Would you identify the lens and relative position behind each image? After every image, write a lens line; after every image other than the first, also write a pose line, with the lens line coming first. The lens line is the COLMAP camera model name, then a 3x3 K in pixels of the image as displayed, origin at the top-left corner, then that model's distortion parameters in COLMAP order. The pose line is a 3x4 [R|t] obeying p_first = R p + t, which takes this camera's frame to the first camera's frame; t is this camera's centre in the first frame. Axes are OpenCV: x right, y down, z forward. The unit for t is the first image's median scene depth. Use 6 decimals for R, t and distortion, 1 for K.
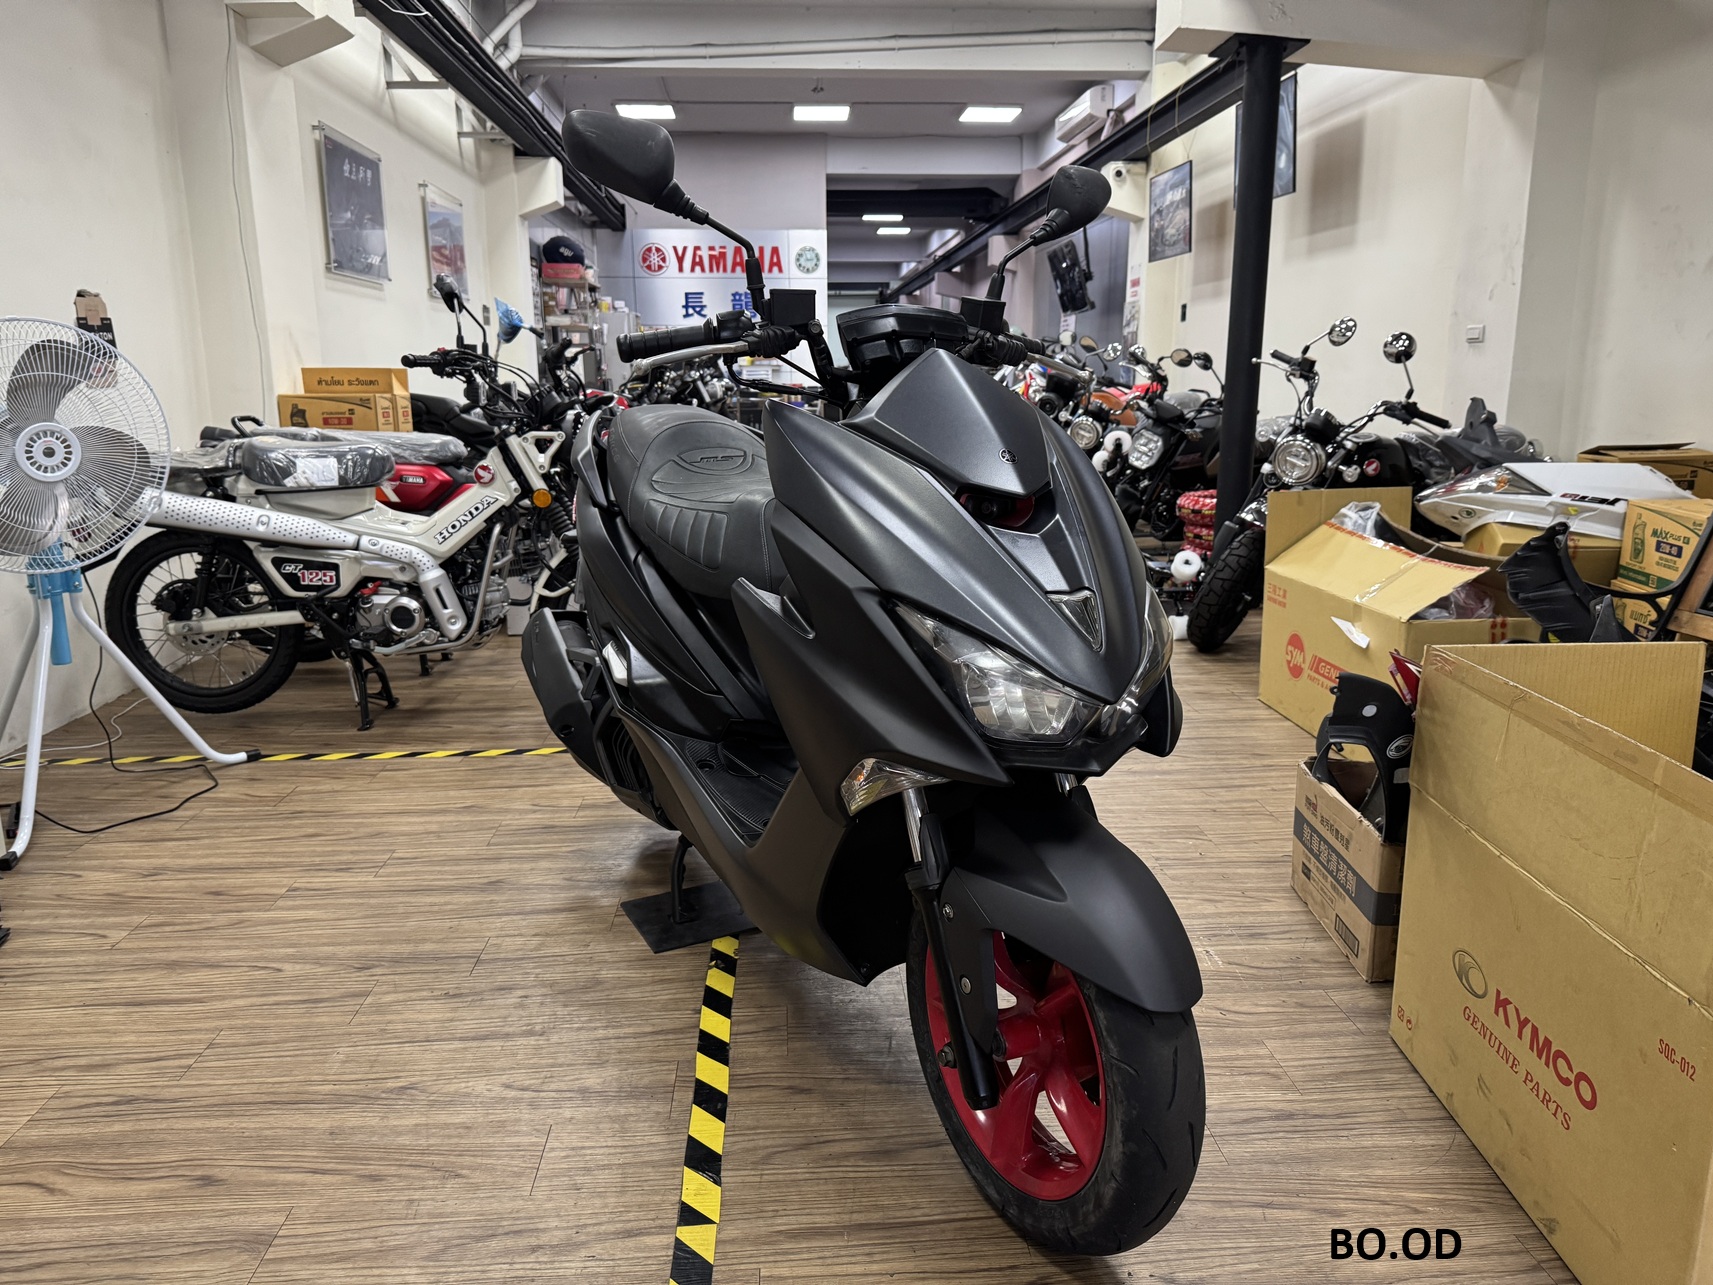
lens RADIAL K [[1230.0, 0, 851.5], [0, 1230.0, 647.9], [0, 0, 1]] dist [0.018735, -0.024632]
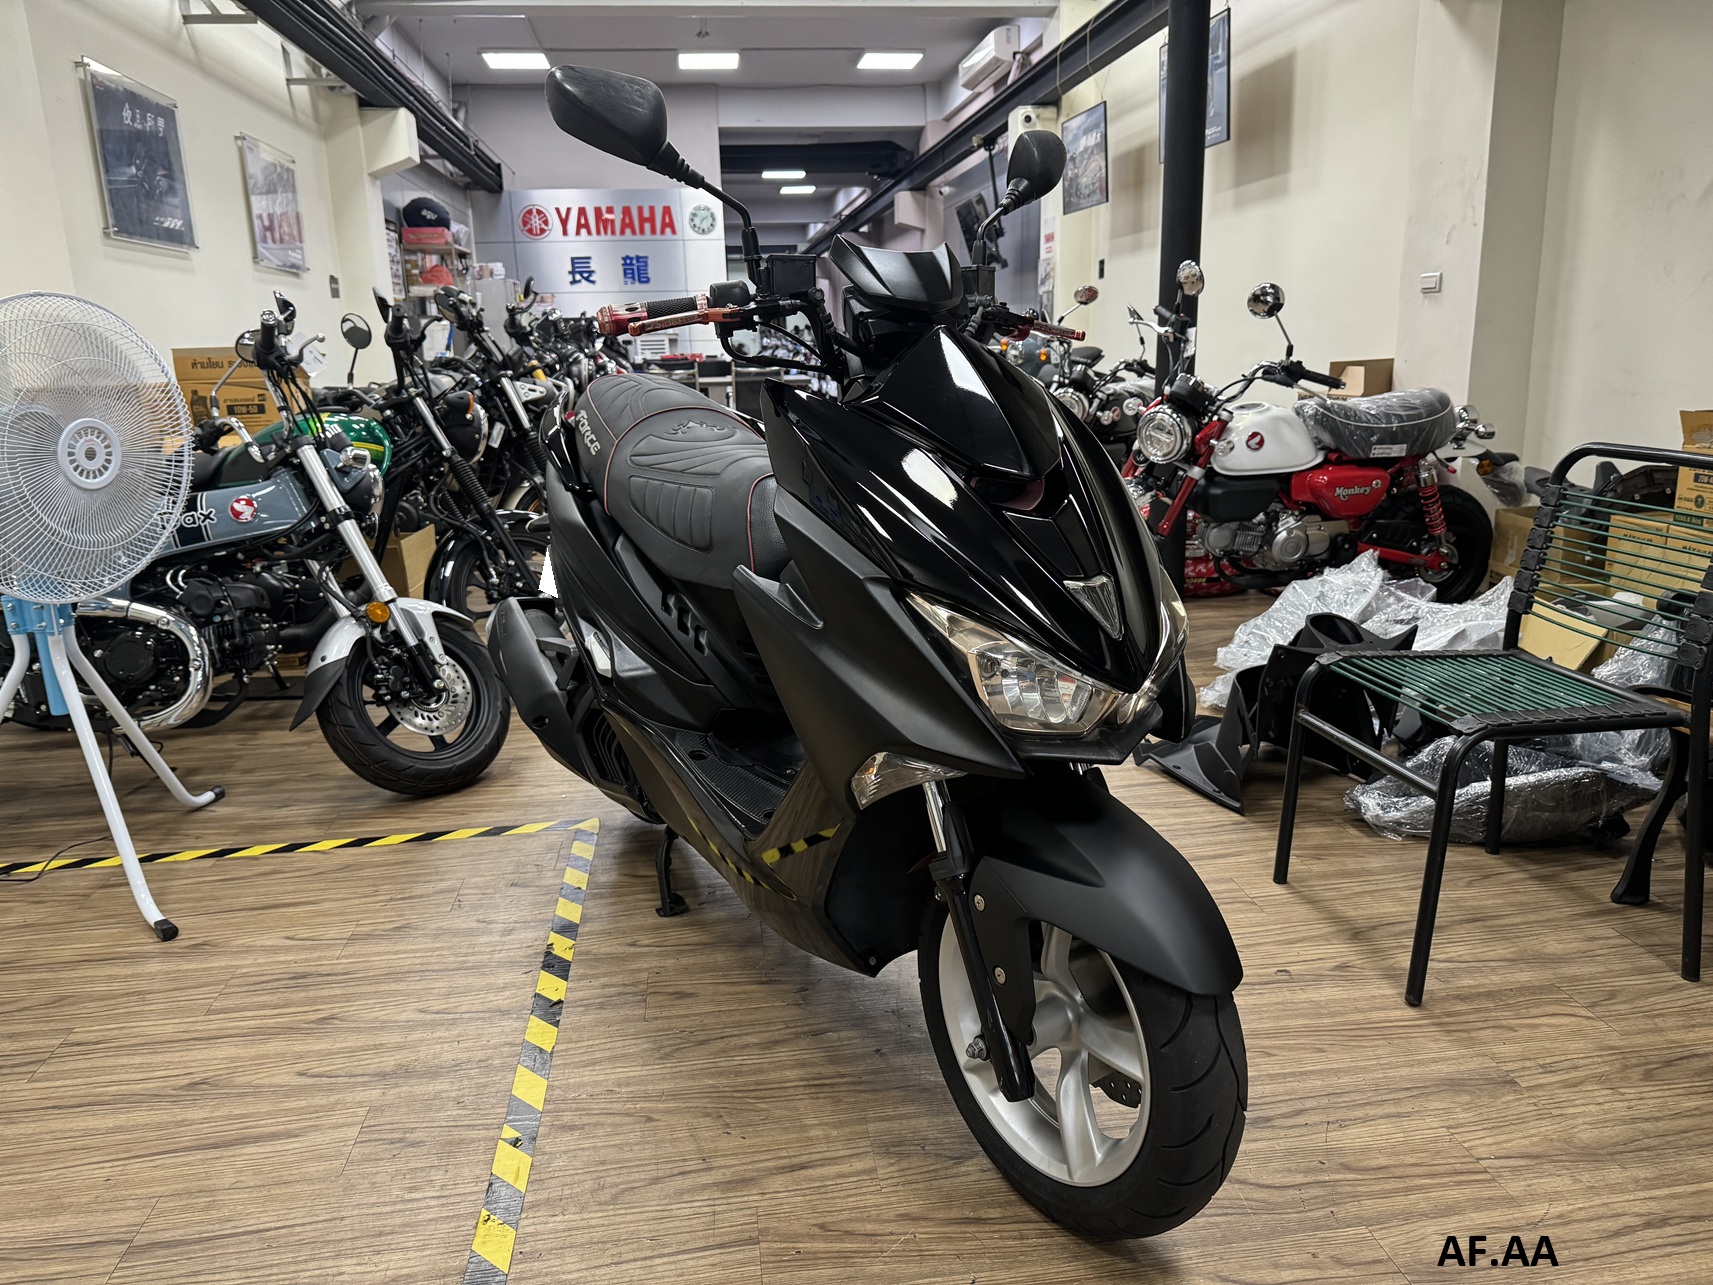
lens RADIAL K [[1230.0, 0, 860.9], [0, 1230.0, 646.6], [0, 0, 1]] dist [0.018735, -0.024632]
pose [[0.997031, -0.040375, 0.065571, 0.015429], [0.038694, 0.998894, 0.026707, -0.018542], [-0.066576, -0.024091, 0.997490, 0.077622]]
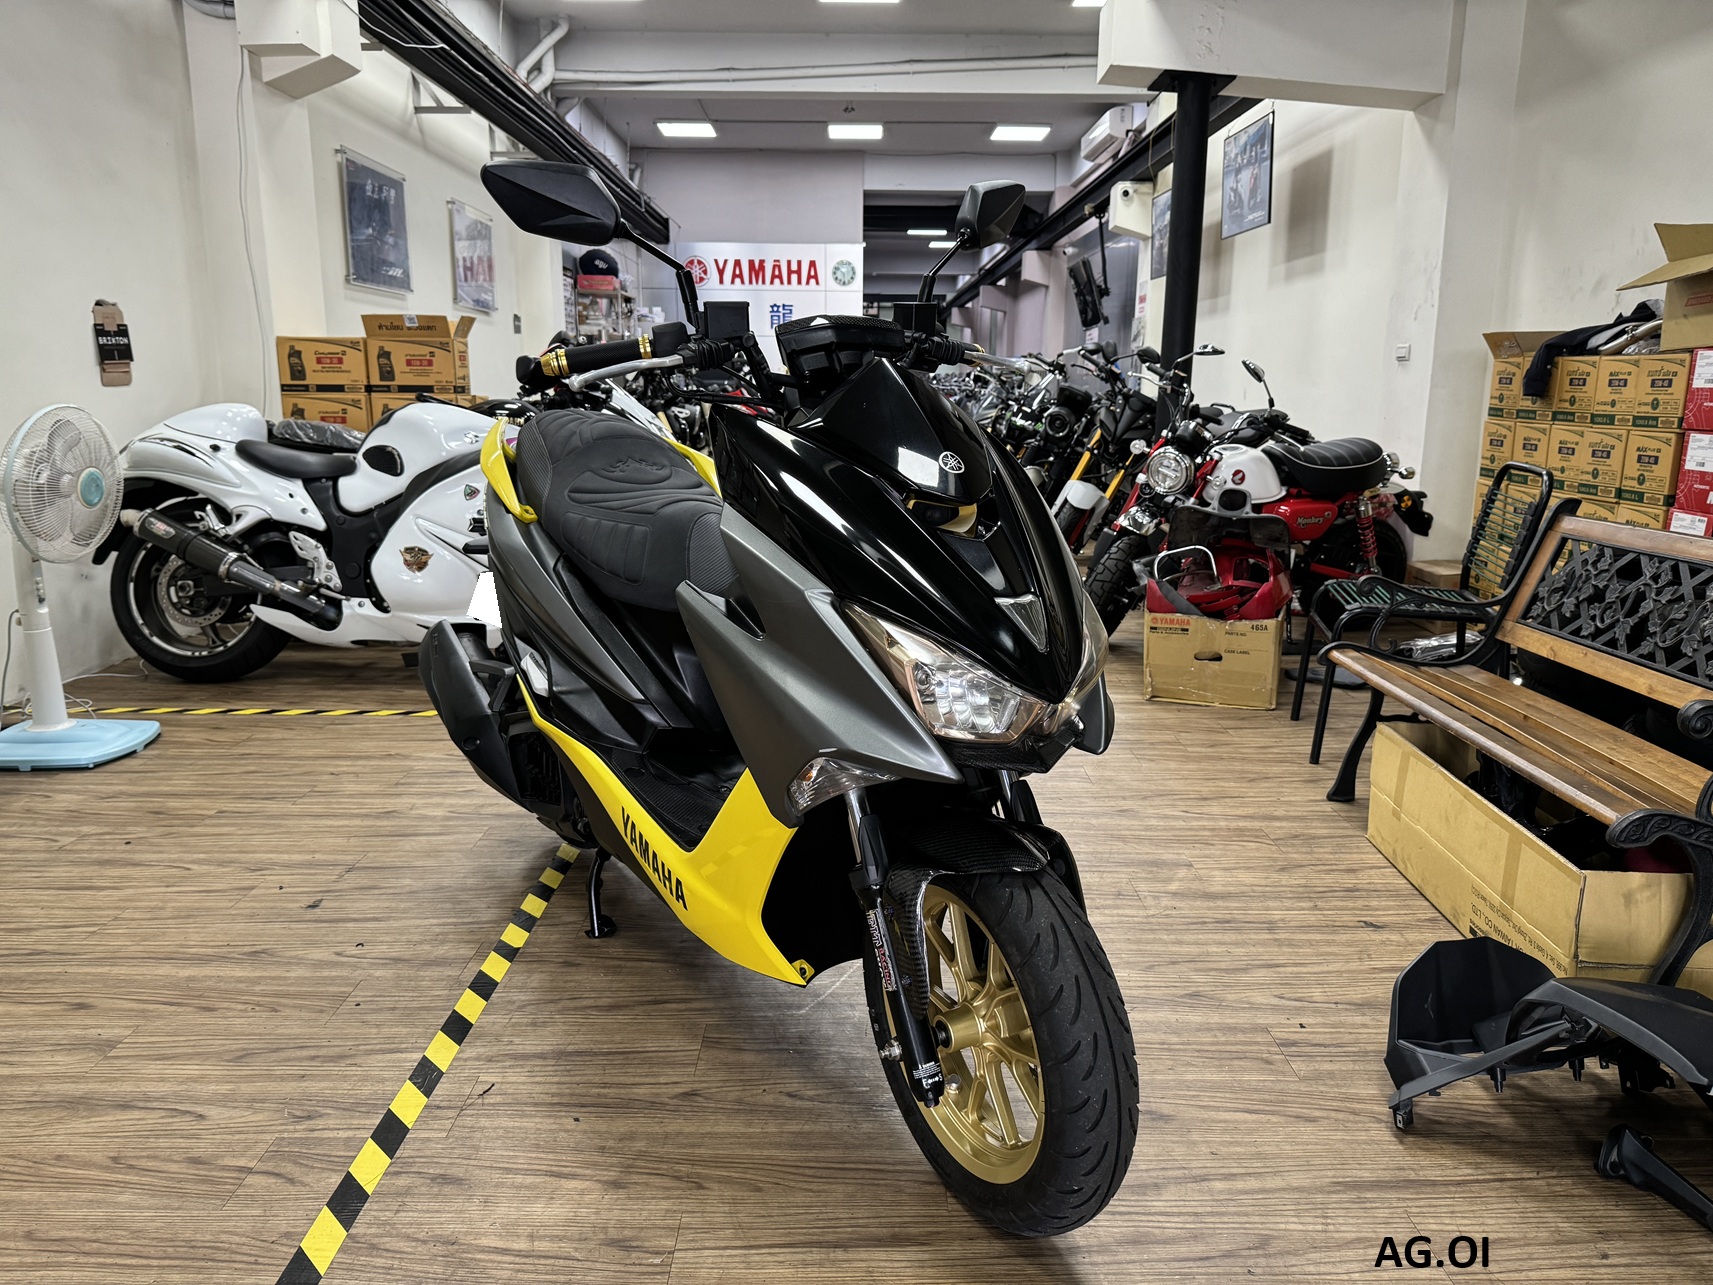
lens RADIAL K [[1230.0, 0, 862.6], [0, 1230.0, 652.3], [0, 0, 1]] dist [0.018735, -0.024632]
pose [[0.998492, 0.023644, -0.049535, 0.060432], [-0.023876, 0.999706, -0.004109, 0.009515], [0.049424, 0.005286, 0.998764, -0.041864]]
